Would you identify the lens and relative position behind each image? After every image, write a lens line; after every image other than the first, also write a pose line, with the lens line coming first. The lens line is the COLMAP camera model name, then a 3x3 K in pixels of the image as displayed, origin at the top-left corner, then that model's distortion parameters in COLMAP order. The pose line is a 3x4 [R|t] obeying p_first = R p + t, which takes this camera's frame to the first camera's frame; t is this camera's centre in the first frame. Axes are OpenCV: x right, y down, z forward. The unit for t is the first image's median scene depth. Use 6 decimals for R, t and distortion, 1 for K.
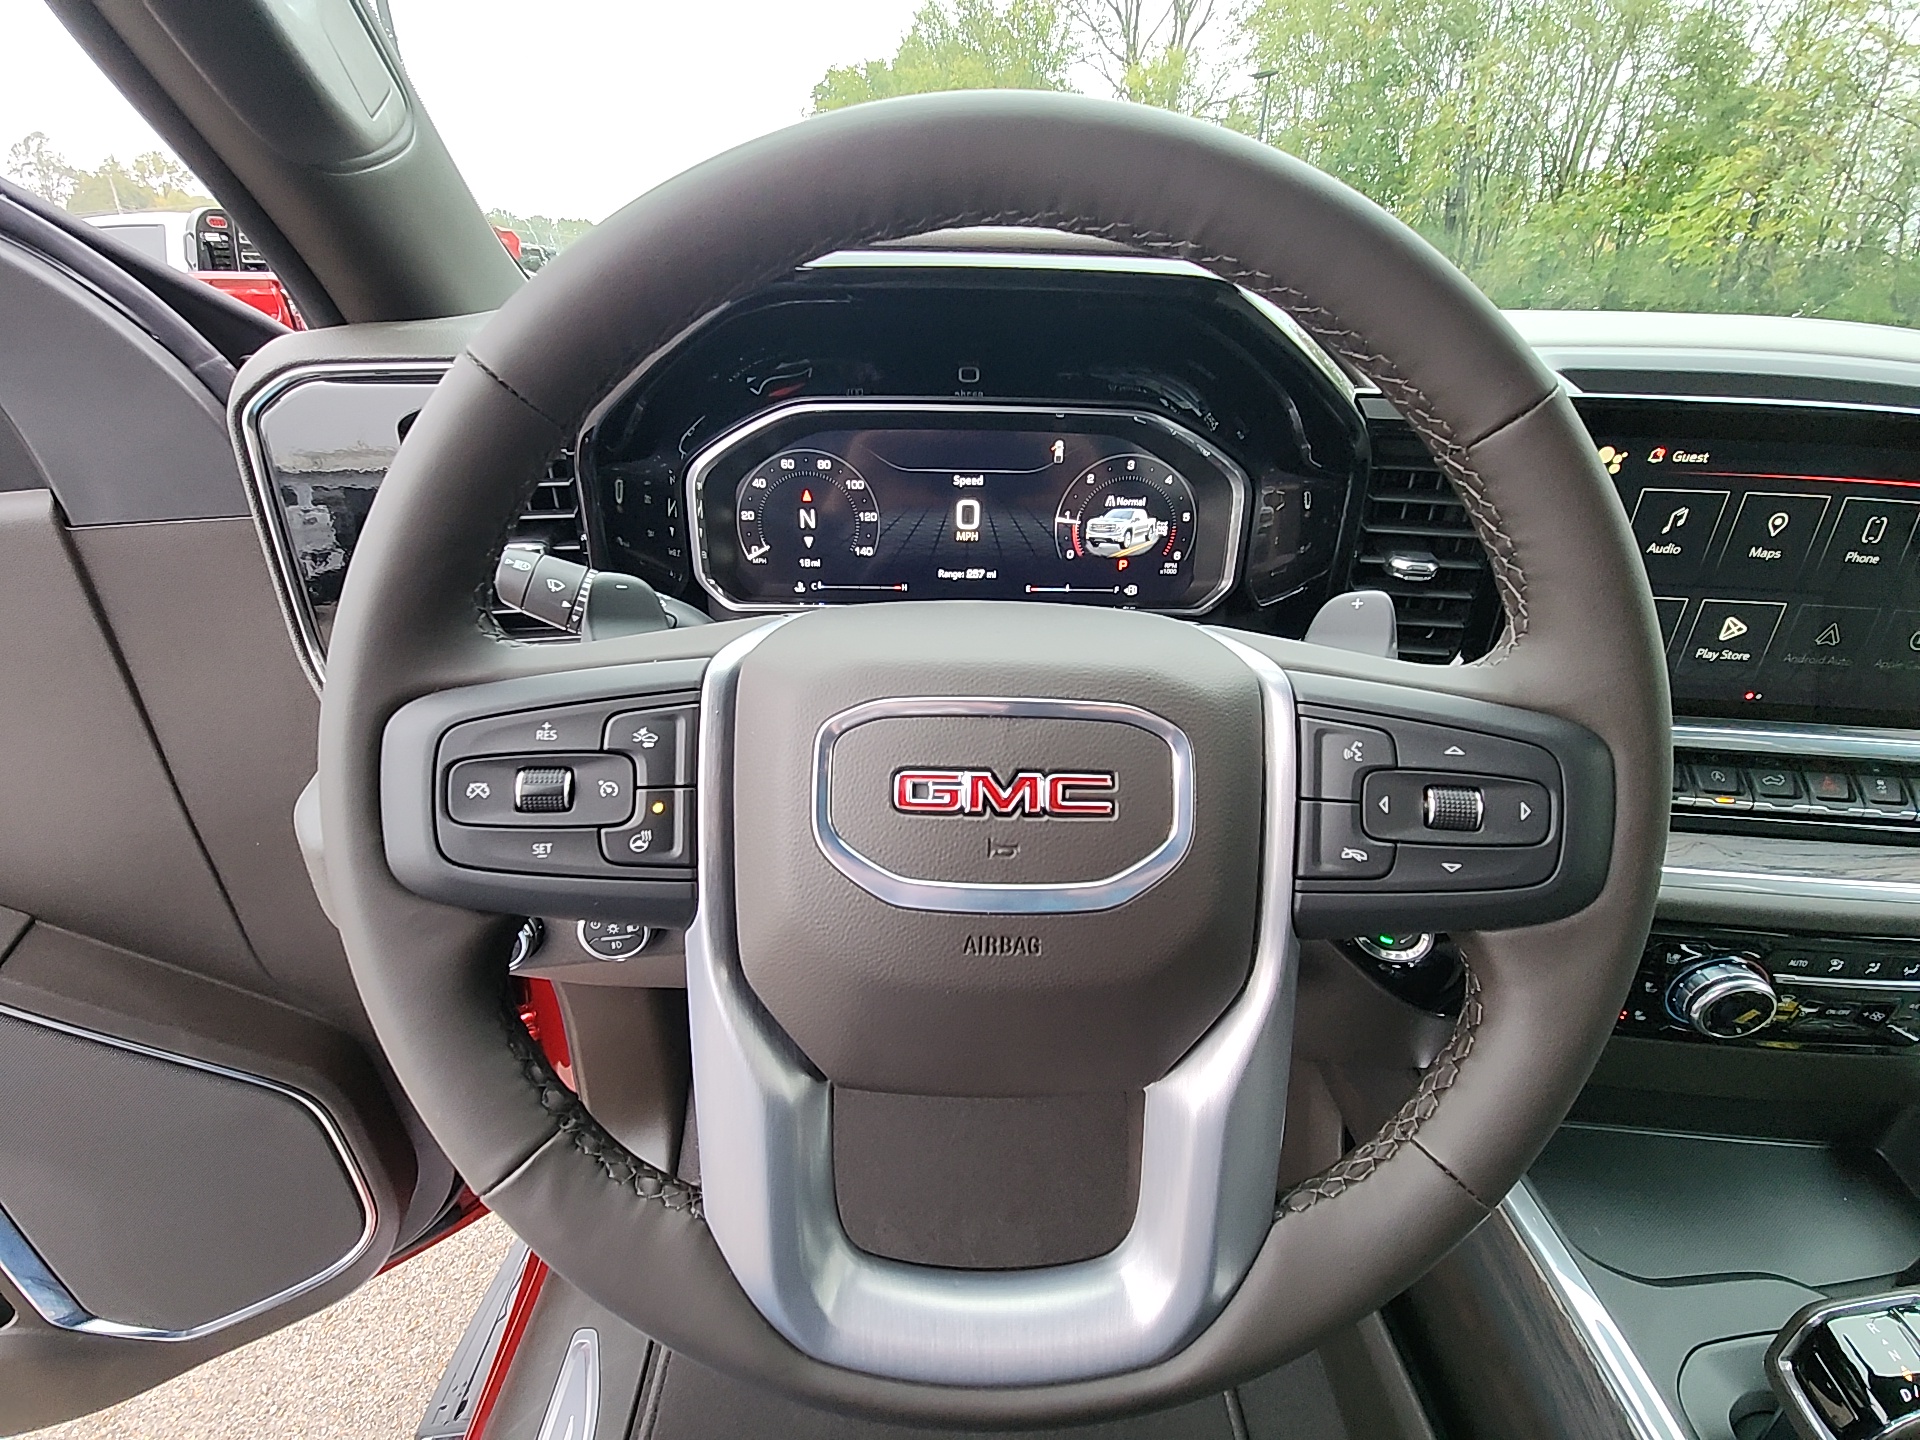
lens RADIAL K [[775.7, 0, 948.8], [0, 775.7, 699.3], [0, 0, 1]] dist [0.026377, -0.021918]
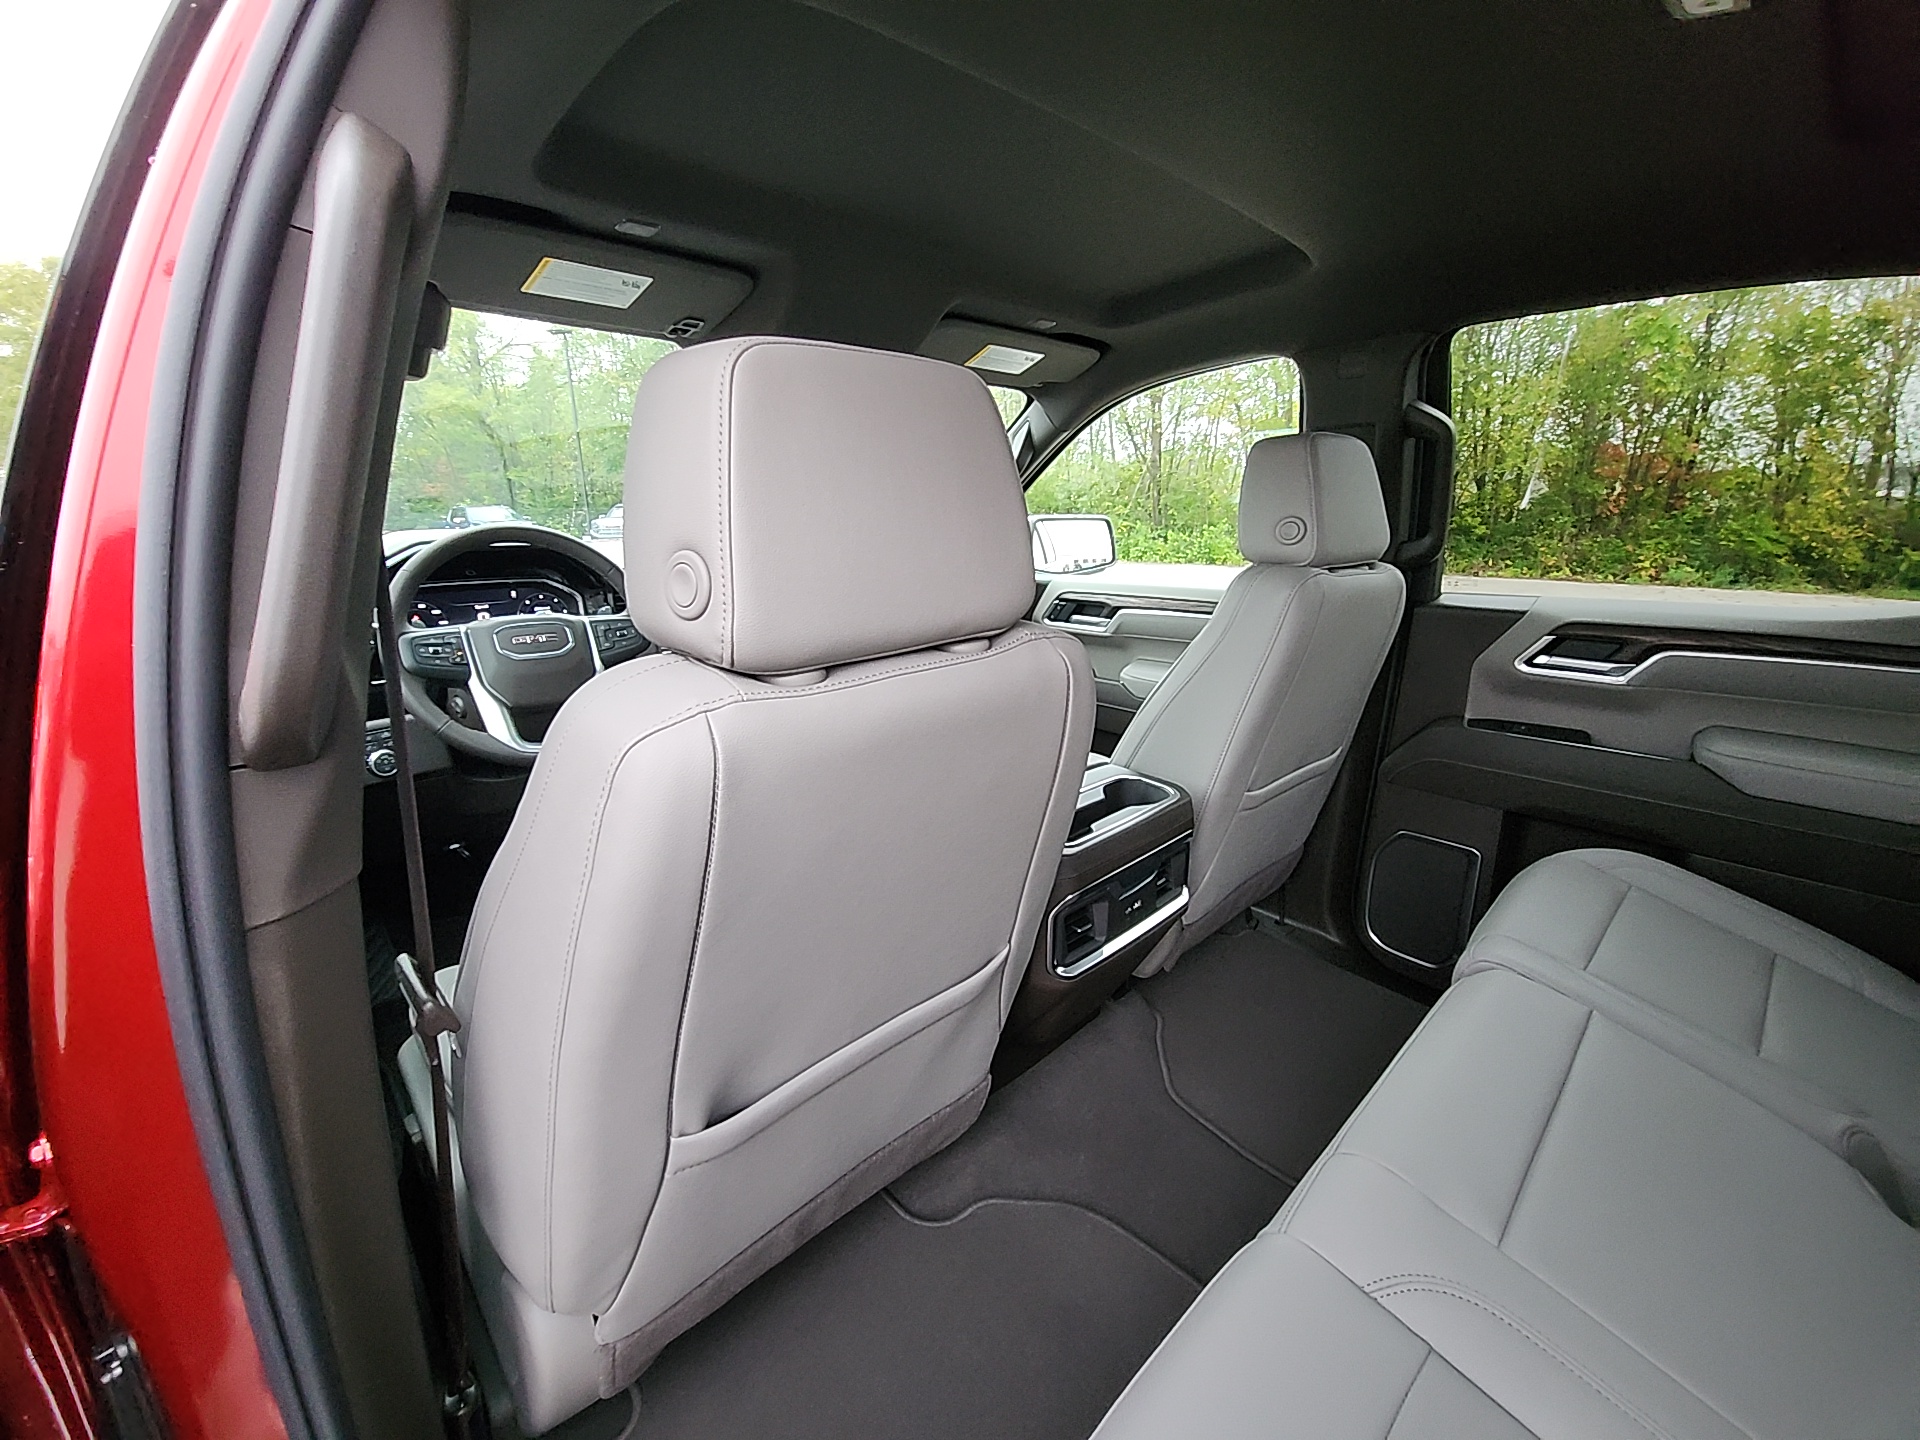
lens RADIAL K [[782.5, 0, 960.0], [0, 782.5, 720.0], [0, 0, 1]] dist [0.000874, -0.006389]
pose [[0.736511, -0.191123, 0.648863, -0.633791], [0.321305, 0.942975, -0.086953, 0.942582], [-0.595243, 0.272525, 0.755921, -2.145075]]
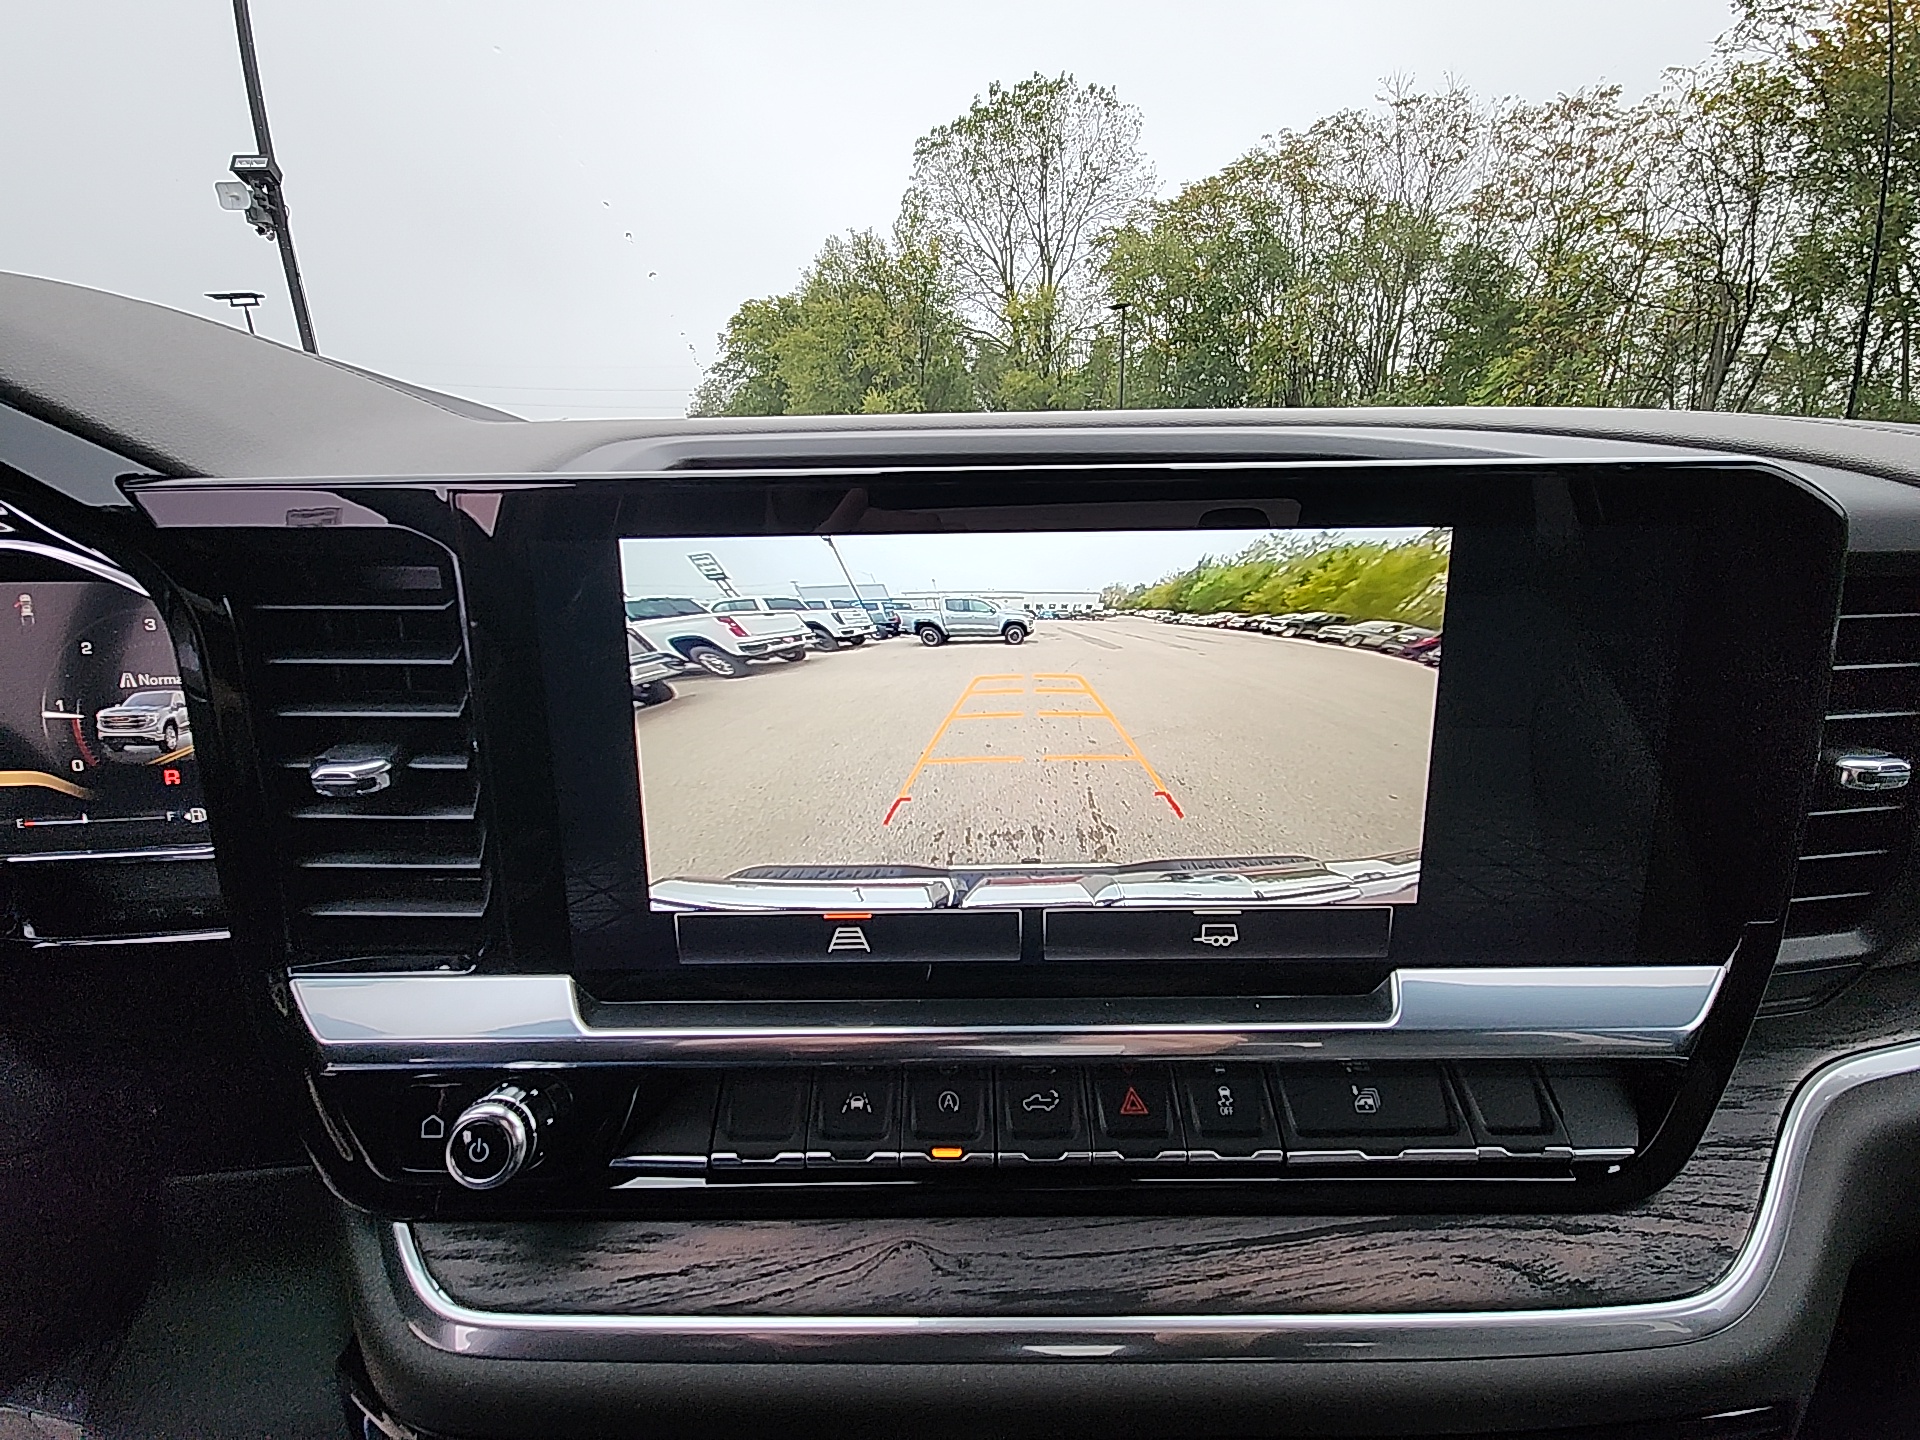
lens RADIAL K [[764.6, 0, 960.4], [0, 764.6, 708.6], [0, 0, 1]] dist [0.013803, -0.011222]
pose [[0.993922, -0.053579, 0.096171, 0.837043], [0.071300, 0.978896, -0.191518, -0.065341], [-0.083880, 0.197211, 0.976766, 0.343808]]
